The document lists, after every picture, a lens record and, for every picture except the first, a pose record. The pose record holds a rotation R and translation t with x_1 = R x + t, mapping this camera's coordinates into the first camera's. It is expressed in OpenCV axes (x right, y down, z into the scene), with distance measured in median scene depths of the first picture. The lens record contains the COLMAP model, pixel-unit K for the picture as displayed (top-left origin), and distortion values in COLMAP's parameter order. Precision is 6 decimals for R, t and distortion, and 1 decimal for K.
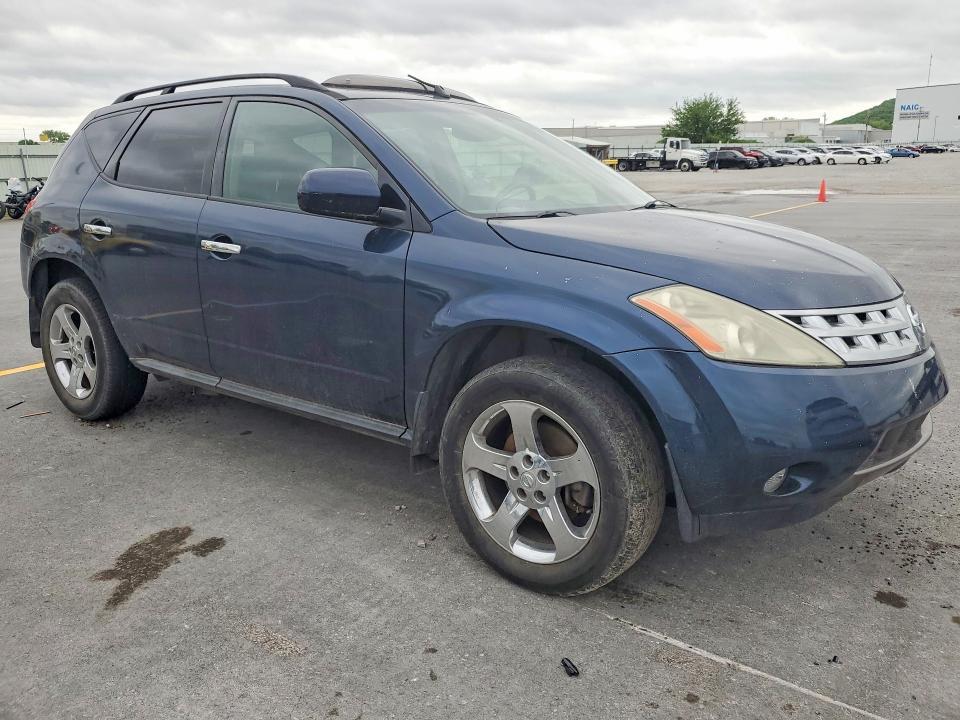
lens RADIAL K [[743.2, 0, 480.0], [0, 743.2, 360.0], [0, 0, 1]] dist [0.004494, -0.001631]
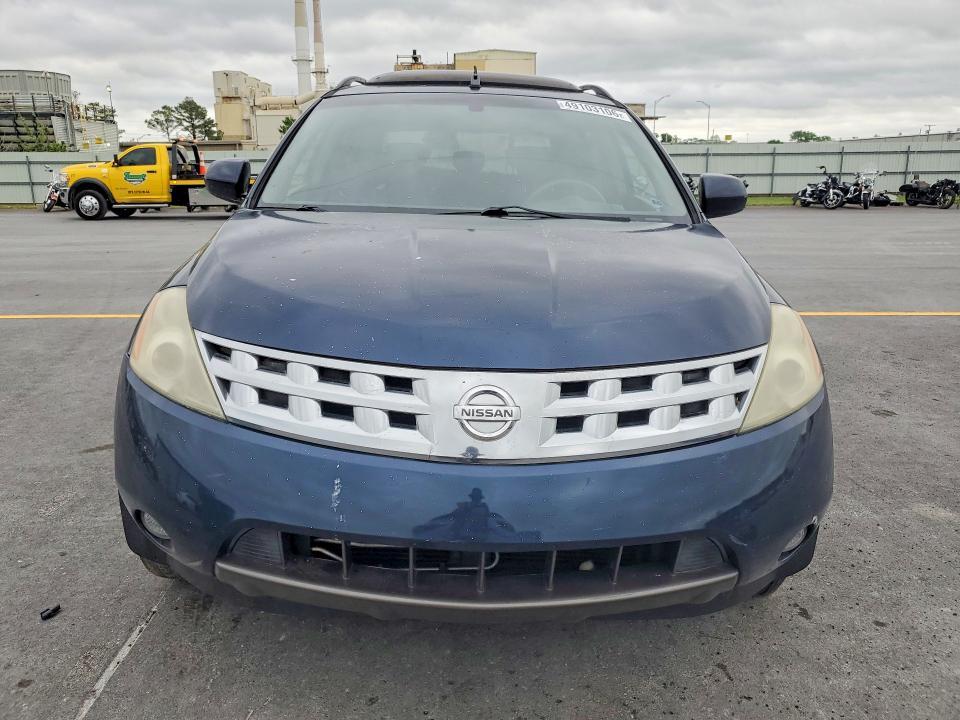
lens RADIAL K [[733.8, 0, 480.0], [0, 733.8, 360.0], [0, 0, 1]] dist [0.007399, -0.006235]
pose [[0.619298, 0.211101, -0.756245, 1.159149], [-0.207578, 0.972928, 0.101599, -0.176923], [0.757219, 0.094060, 0.646353, 0.680279]]
